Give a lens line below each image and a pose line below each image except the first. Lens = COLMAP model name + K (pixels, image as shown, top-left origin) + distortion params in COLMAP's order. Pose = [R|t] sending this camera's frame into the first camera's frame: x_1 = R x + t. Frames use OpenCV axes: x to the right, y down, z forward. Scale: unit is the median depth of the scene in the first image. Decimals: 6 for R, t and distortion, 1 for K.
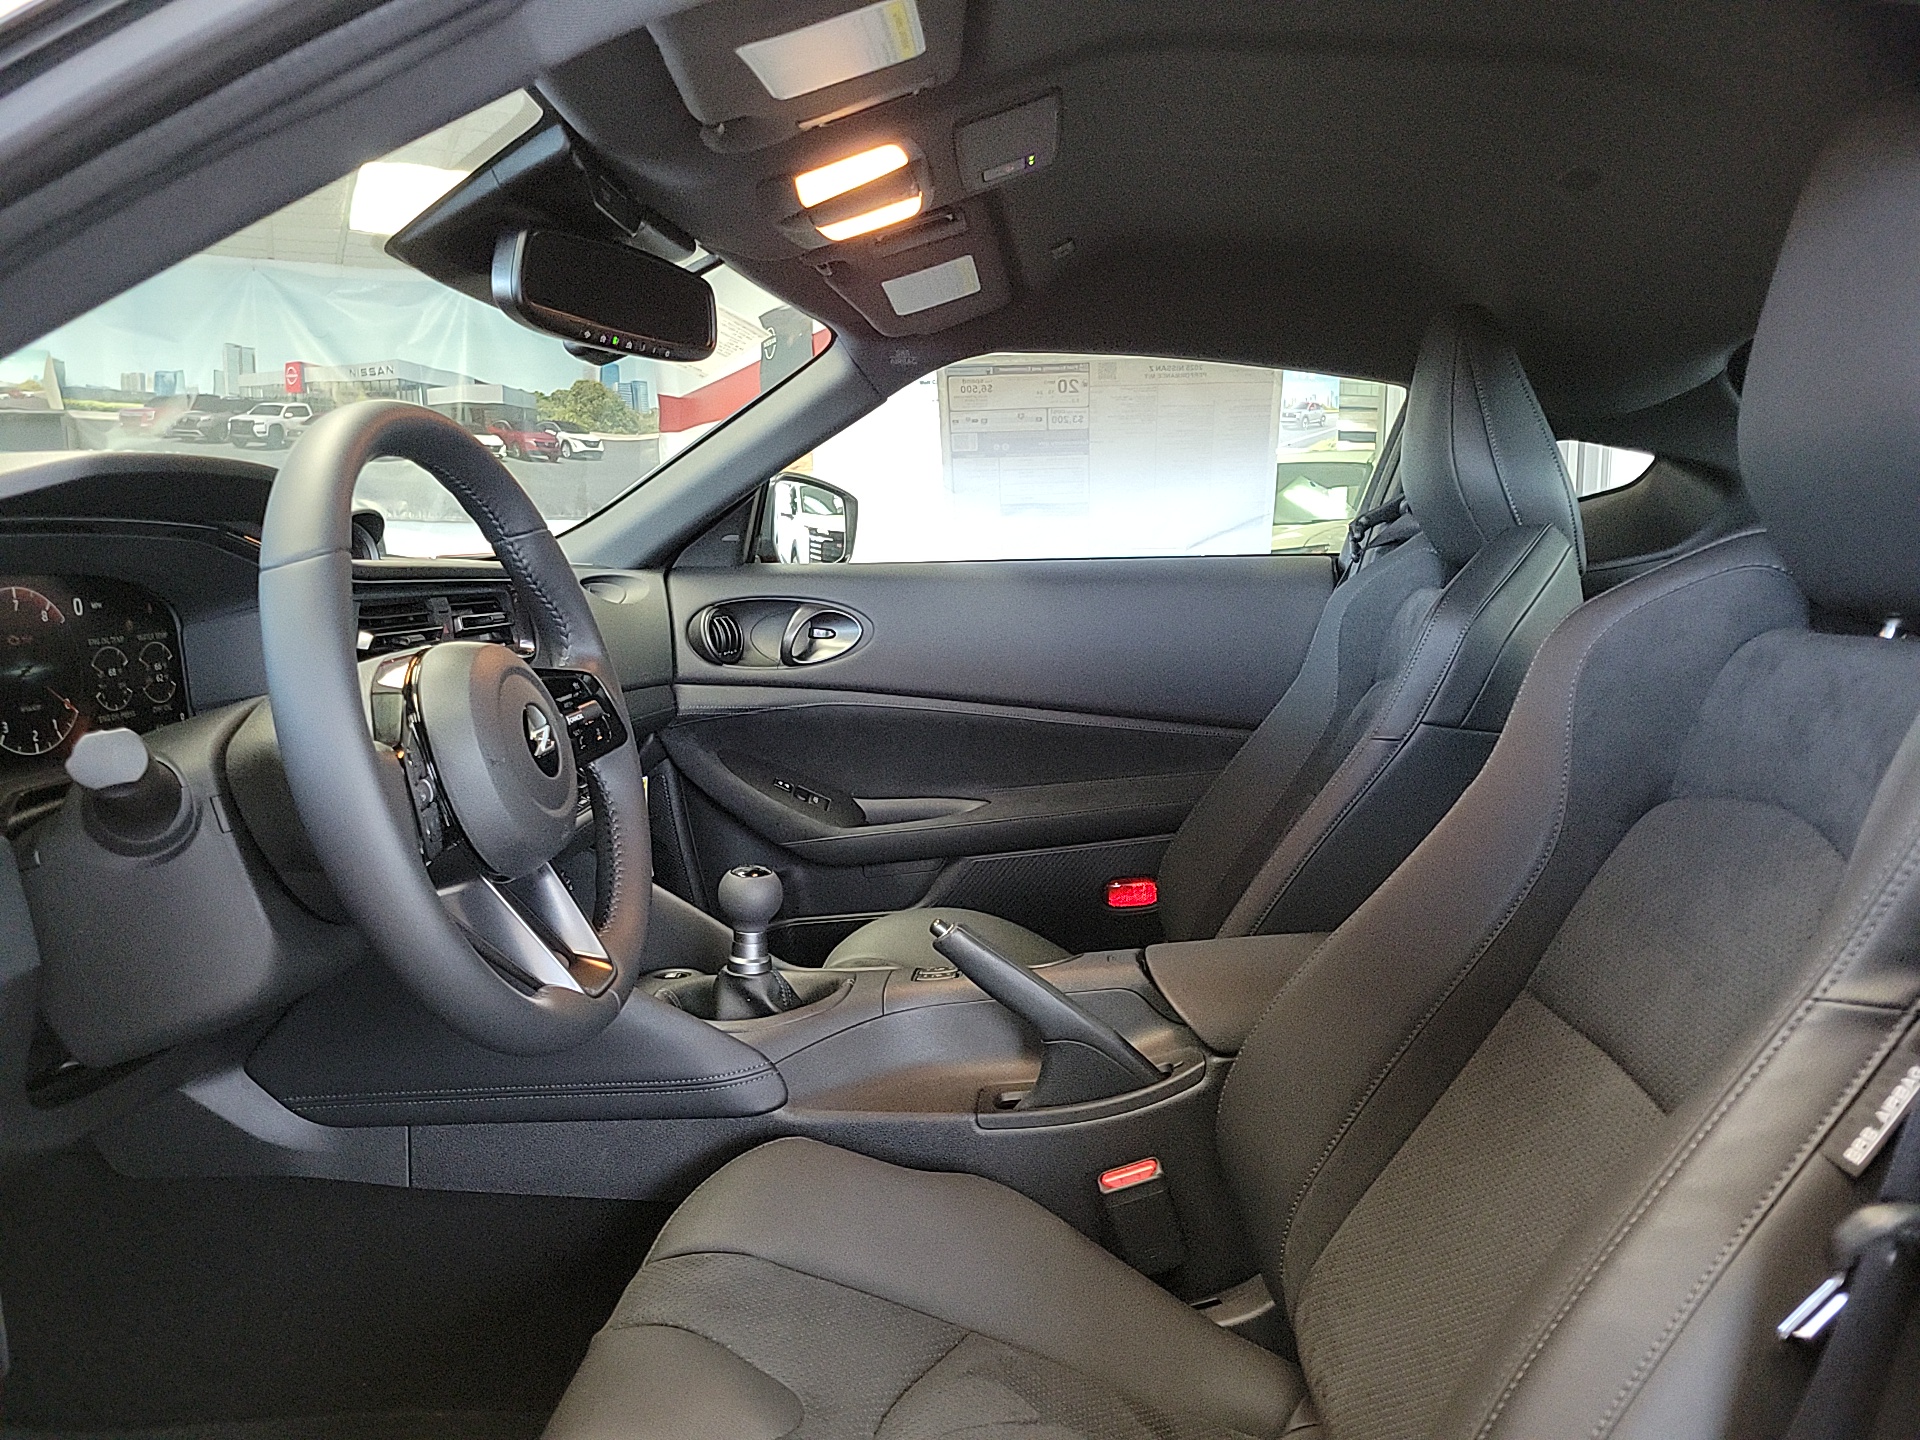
lens RADIAL K [[1453.9, 0, 963.9], [0, 1453.9, 746.9], [0, 0, 1]] dist [0.045049, -0.035520]
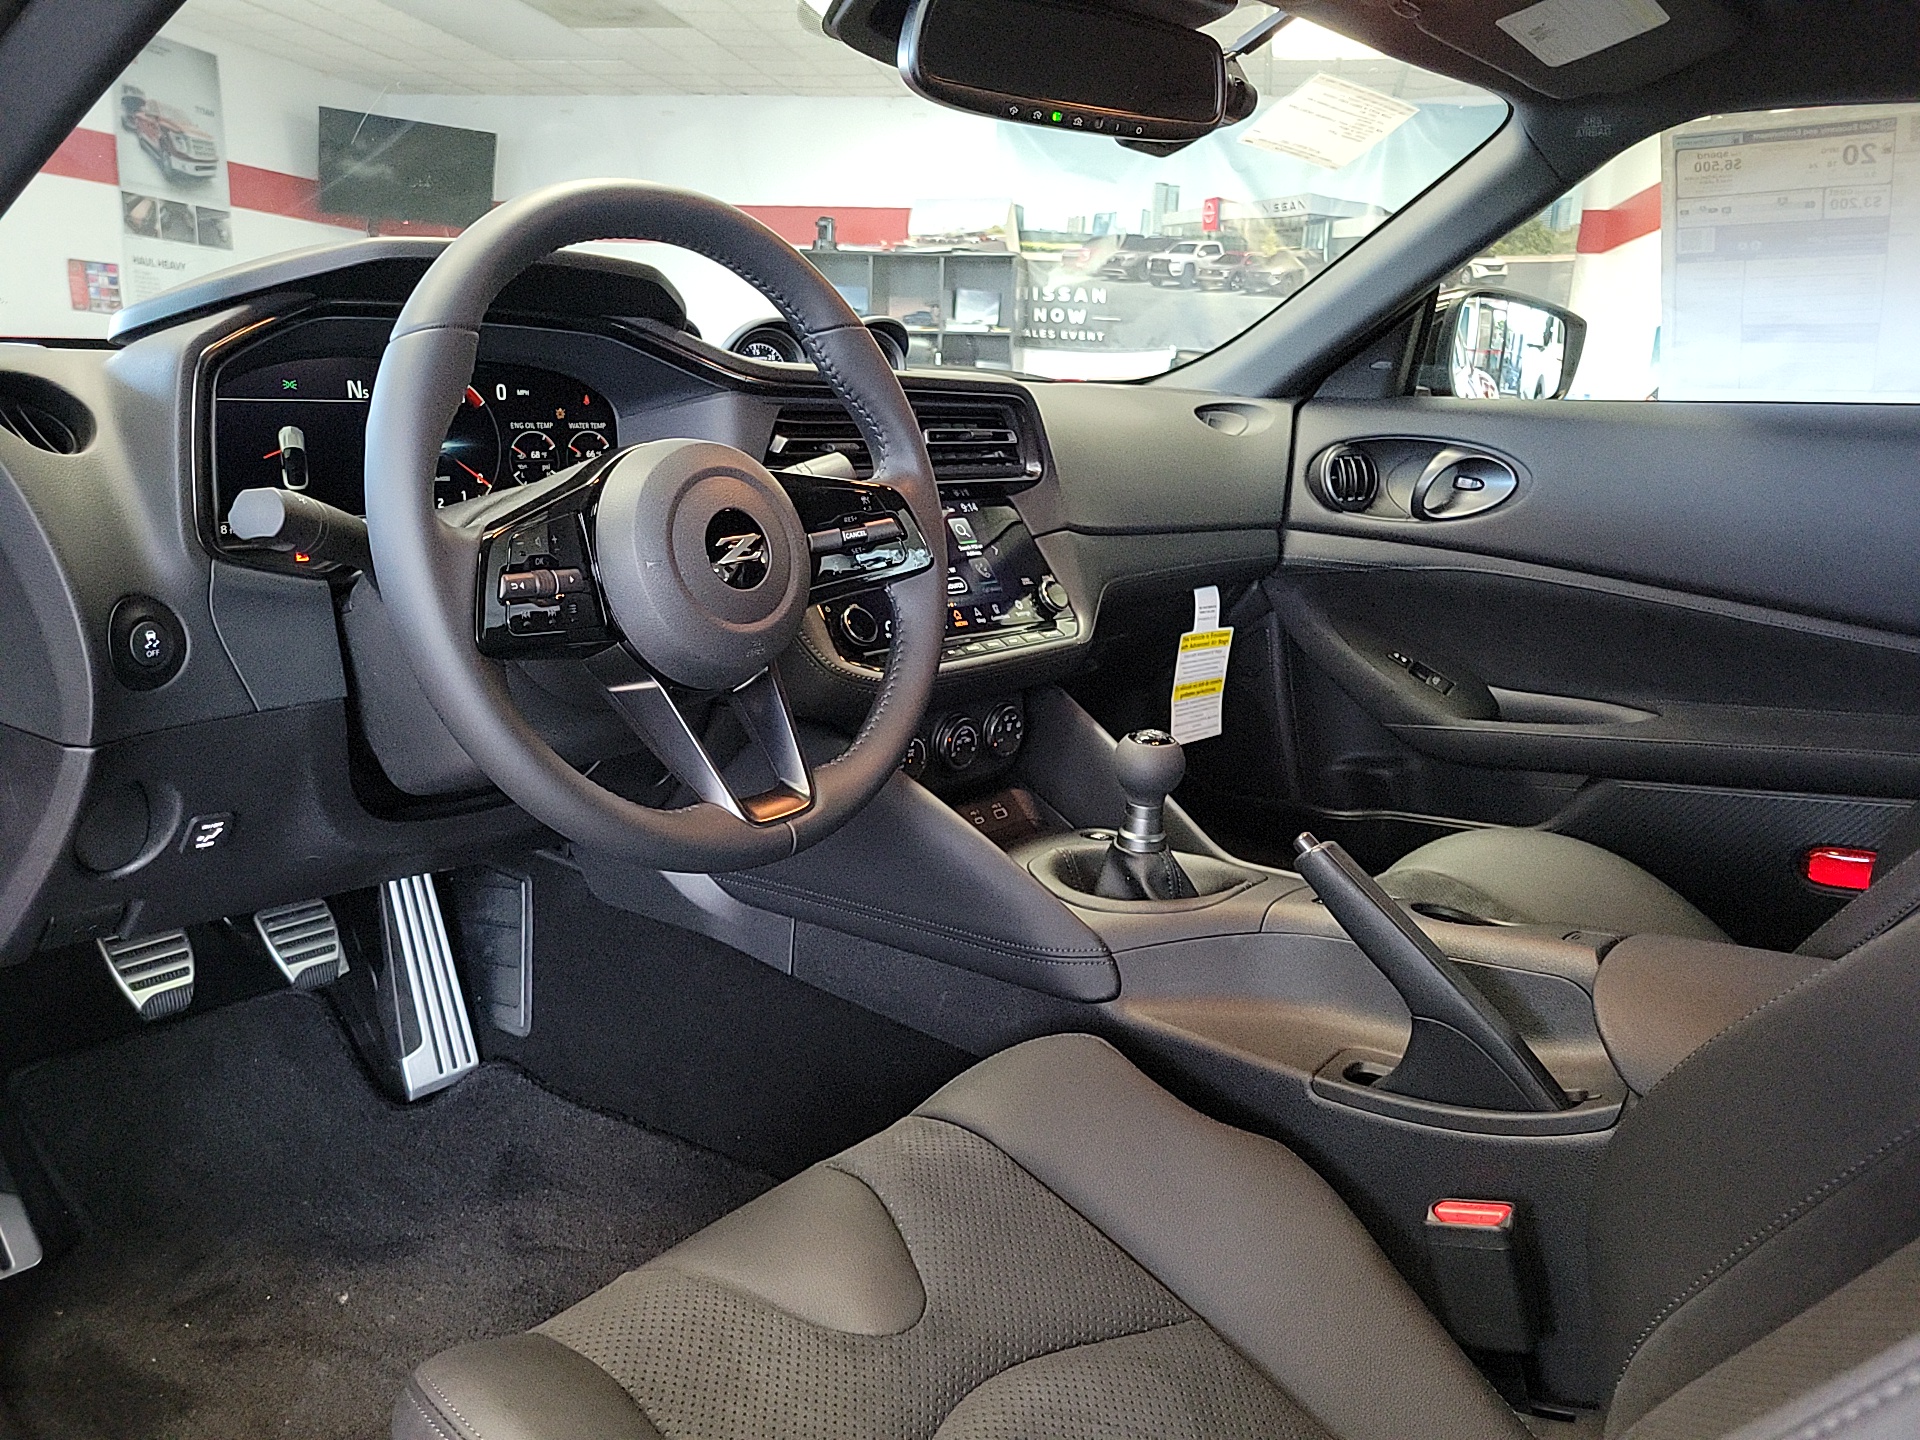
lens RADIAL K [[1453.9, 0, 963.9], [0, 1453.9, 746.9], [0, 0, 1]] dist [0.045049, -0.035520]
pose [[0.801642, 0.173292, -0.572137, 0.180811], [-0.114718, 0.983869, 0.137264, -0.011531], [0.586694, -0.044402, 0.808590, 0.148037]]
